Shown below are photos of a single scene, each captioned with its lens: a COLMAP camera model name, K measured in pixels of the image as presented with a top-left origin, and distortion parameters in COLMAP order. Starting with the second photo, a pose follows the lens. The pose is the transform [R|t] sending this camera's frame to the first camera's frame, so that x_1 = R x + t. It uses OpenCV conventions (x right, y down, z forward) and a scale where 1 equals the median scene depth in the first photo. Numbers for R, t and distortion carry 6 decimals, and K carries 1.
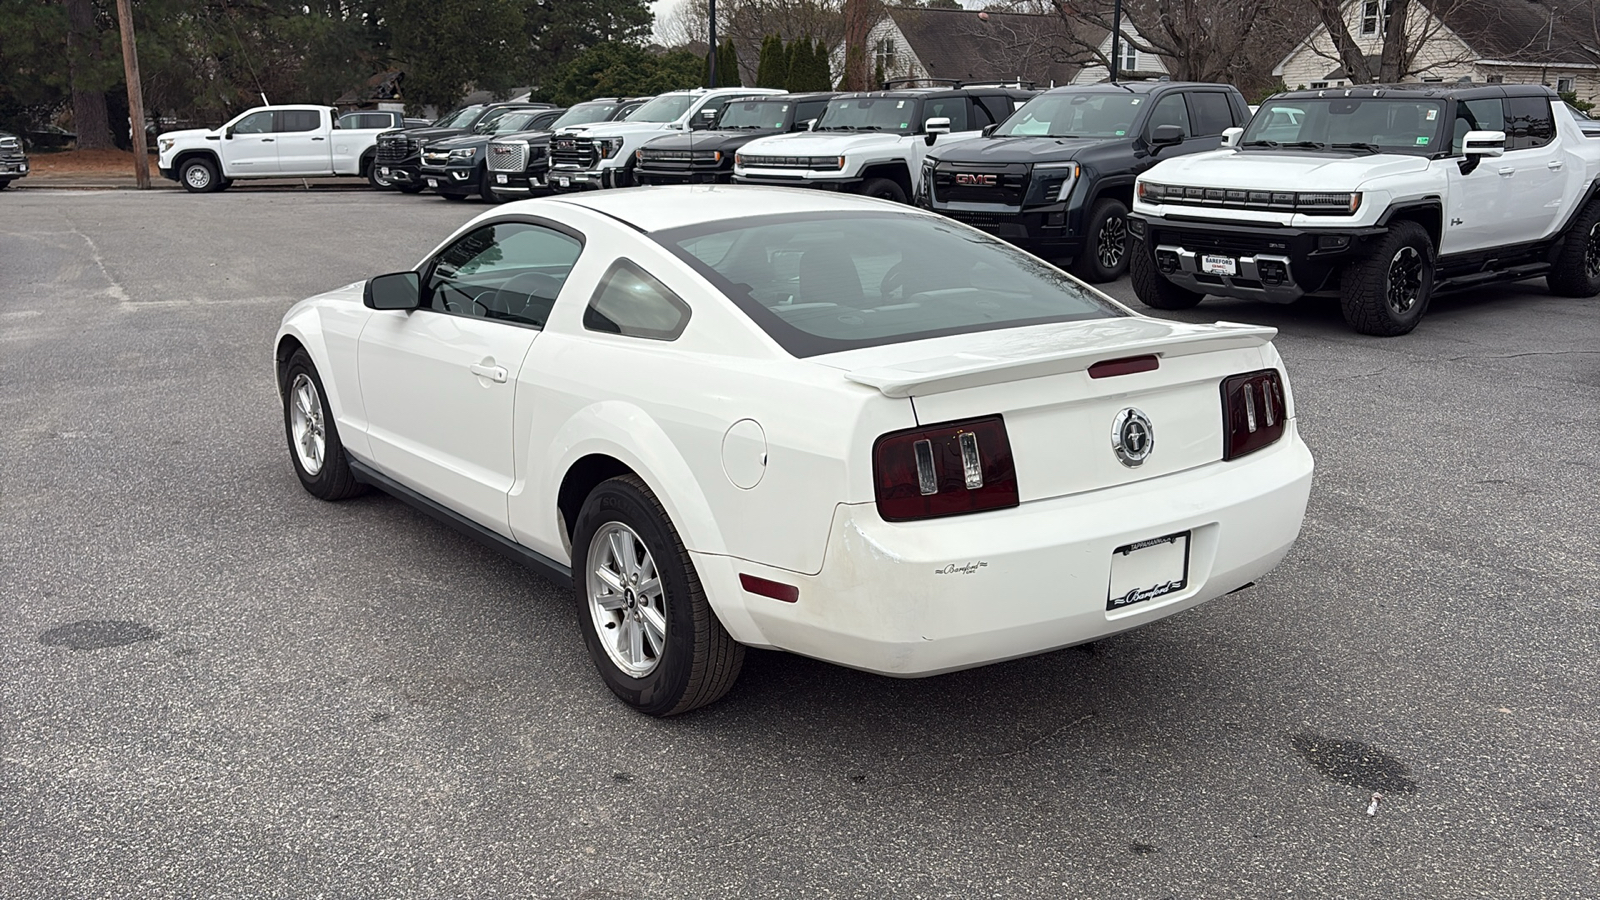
lens RADIAL K [[1378.2, 0, 776.6], [0, 1378.2, 448.5], [0, 0, 1]] dist [0.047035, -0.047912]
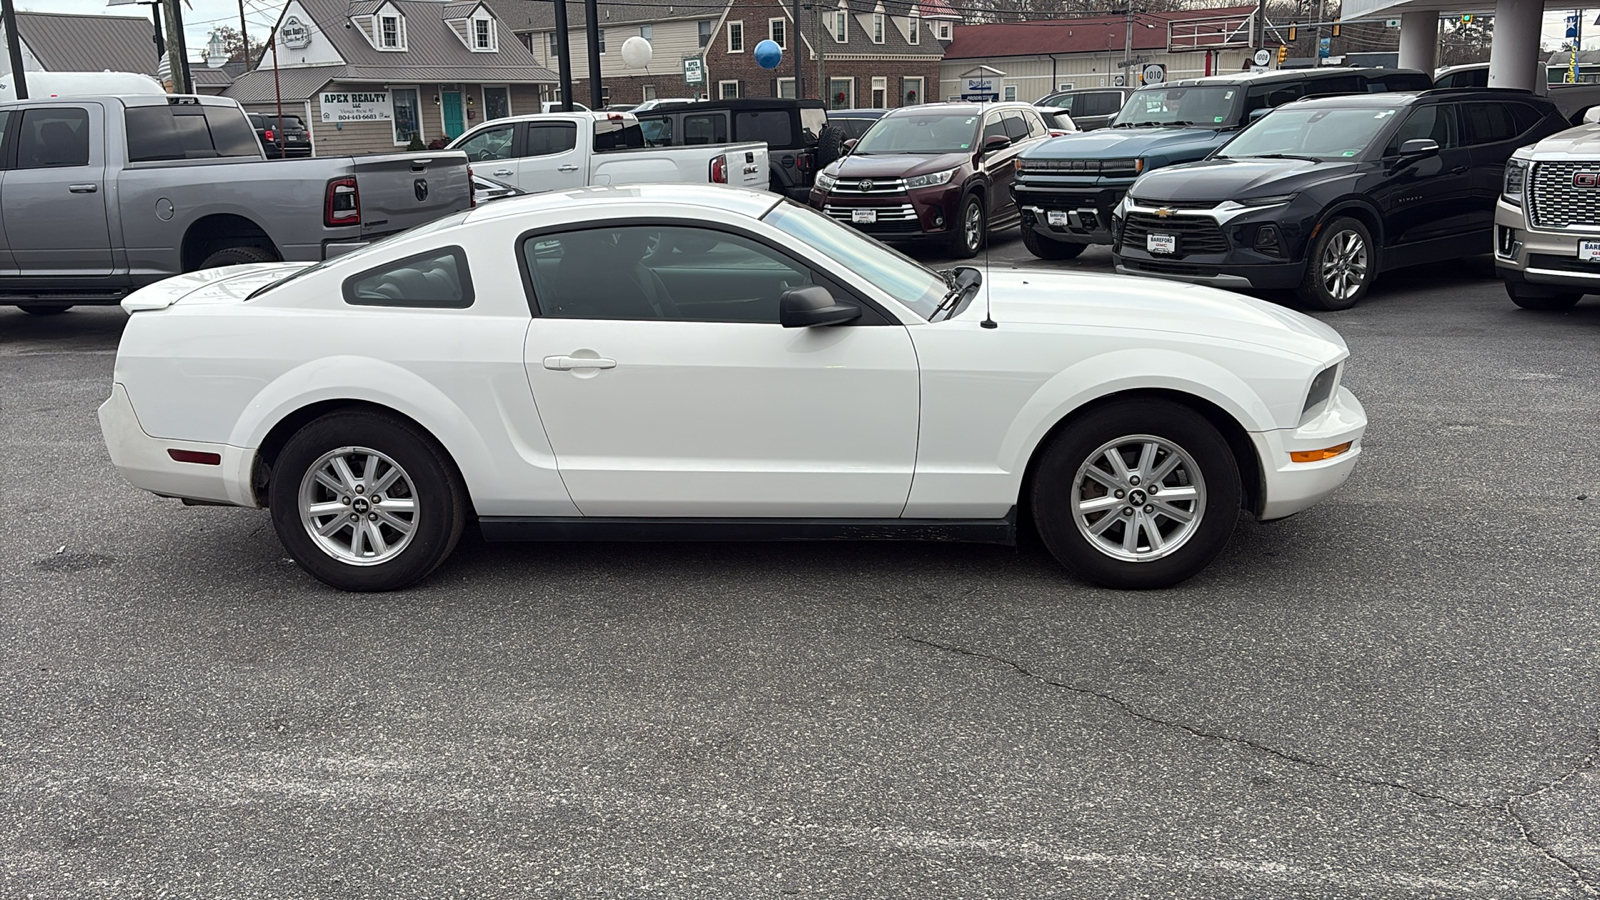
lens RADIAL K [[1378.2, 0, 762.9], [0, 1378.2, 453.5], [0, 0, 1]] dist [0.047035, -0.047912]
pose [[-0.663301, 0.195476, -0.722372, 0.335673], [-0.139775, 0.915935, 0.376200, -0.191500], [0.735184, 0.350504, -0.580217, 0.811504]]
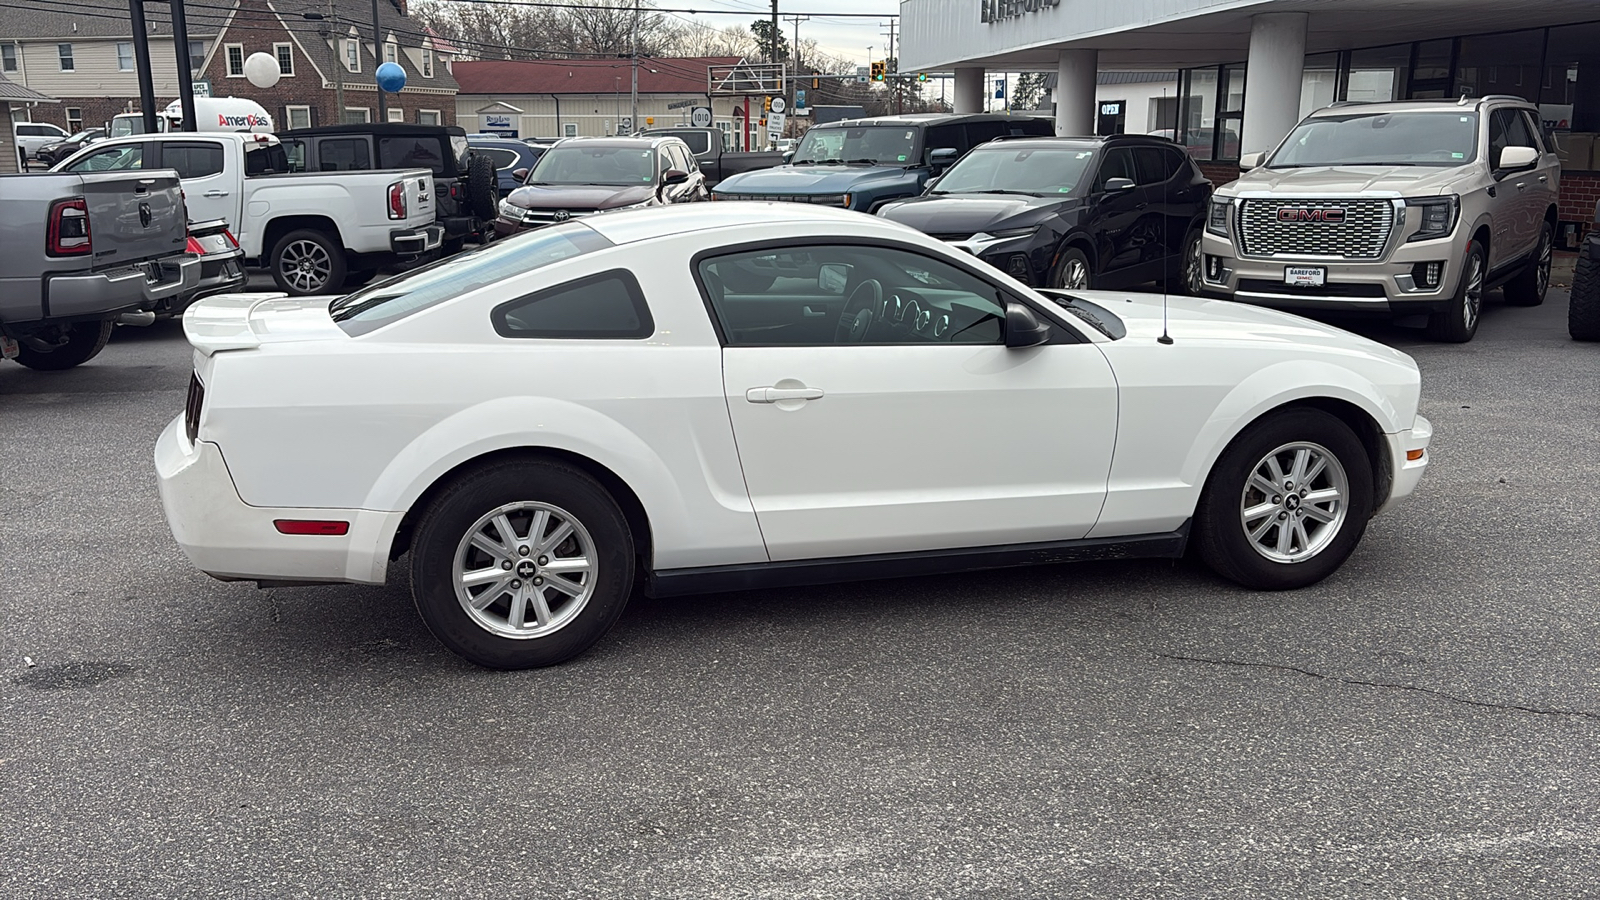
lens RADIAL K [[1378.2, 0, 755.8], [0, 1378.2, 469.2], [0, 0, 1]] dist [0.047035, -0.047912]
pose [[-0.359502, 0.213444, -0.908405, 0.424718], [-0.205515, 0.931475, 0.300197, -0.143053], [0.910232, 0.294612, -0.291001, 0.619333]]
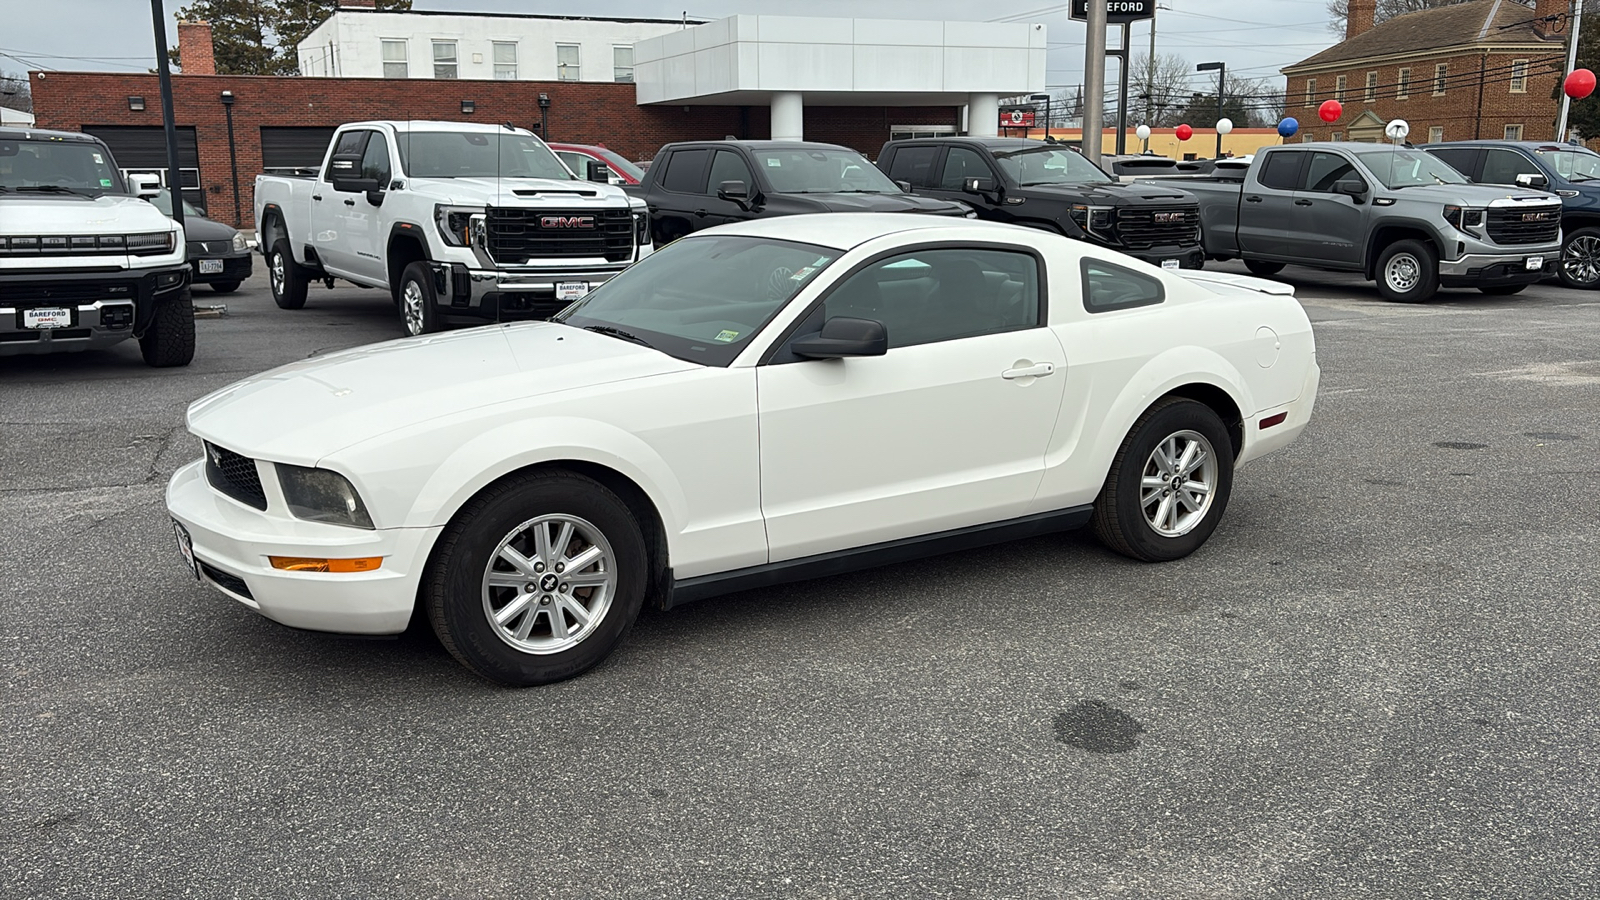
lens RADIAL K [[1378.2, 0, 762.6], [0, 1378.2, 458.6], [0, 0, 1]] dist [0.047035, -0.047912]
pose [[0.078633, -0.205157, 0.975565, -0.556131], [0.231445, 0.955614, 0.182306, -0.100846], [-0.969665, 0.211455, 0.122625, 0.443096]]
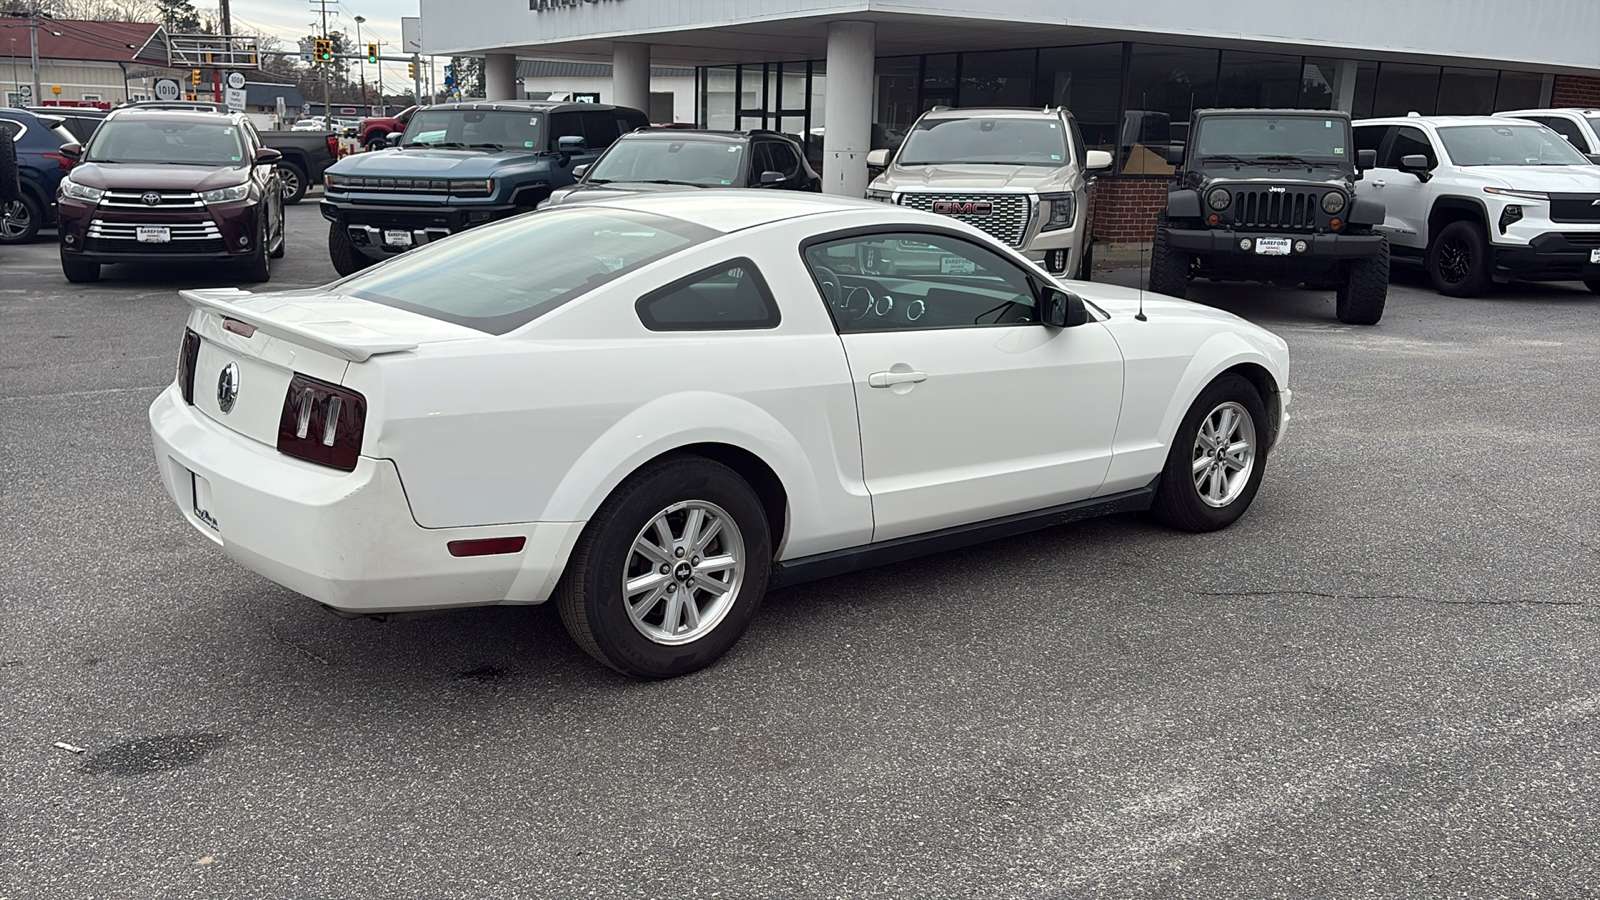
lens RADIAL K [[1378.2, 0, 784.8], [0, 1378.2, 462.5], [0, 0, 1]] dist [0.047035, -0.047912]
pose [[0.047261, 0.227303, -0.972677, 0.458061], [-0.247798, 0.945994, 0.209027, -0.098588], [0.967658, 0.231148, 0.101034, 0.434766]]
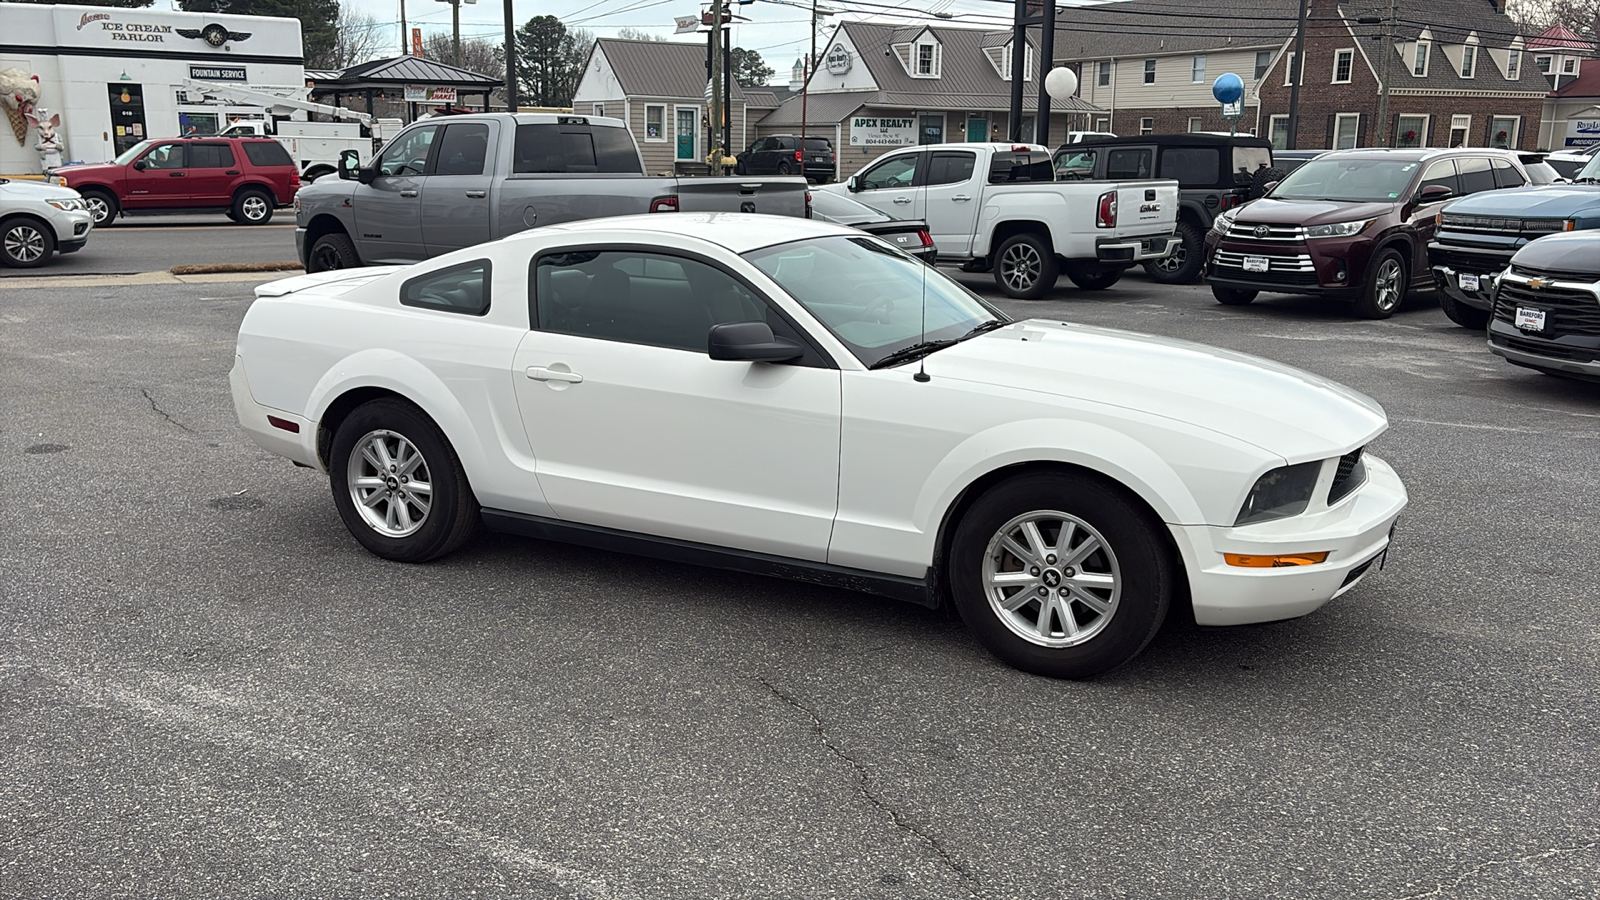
lens RADIAL K [[1382.6, 0, 776.1], [0, 1382.6, 468.7], [0, 0, 1]] dist [0.046639, -0.052260]
pose [[-0.897208, 0.090072, -0.432326, 0.190670], [-0.108865, 0.903654, 0.414196, -0.219421], [0.427980, 0.418685, -0.800959, 0.927090]]
